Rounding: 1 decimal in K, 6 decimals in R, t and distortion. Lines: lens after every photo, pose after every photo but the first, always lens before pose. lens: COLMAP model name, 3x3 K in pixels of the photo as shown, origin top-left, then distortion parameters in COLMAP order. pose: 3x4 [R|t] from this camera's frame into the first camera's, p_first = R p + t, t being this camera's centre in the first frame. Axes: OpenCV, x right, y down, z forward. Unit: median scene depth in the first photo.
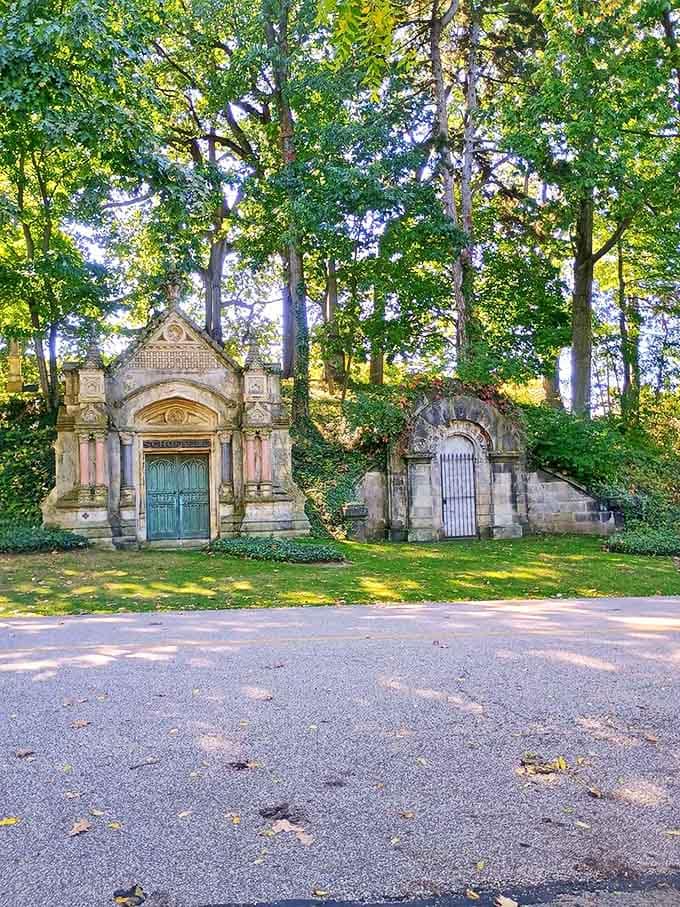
lens RADIAL K [[722.7, 0, 338.6], [0, 722.7, 455.8], [0, 0, 1]] dist [0.034831, -0.002339]
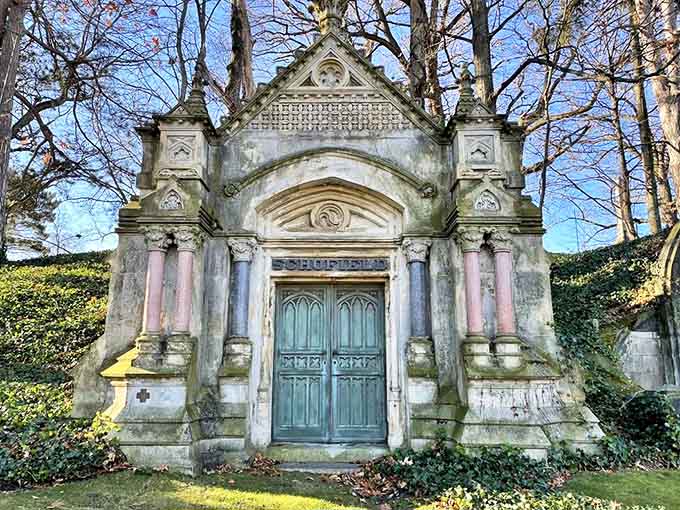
lens RADIAL K [[541.9, 0, 341.3], [0, 541.9, 254.1], [0, 0, 1]] dist [0.034831, -0.002339]
pose [[0.977486, -0.005305, -0.210932, -0.128802], [-0.021222, 0.992142, -0.123303, 0.027914], [0.209928, 0.125003, 0.969693, 0.607028]]
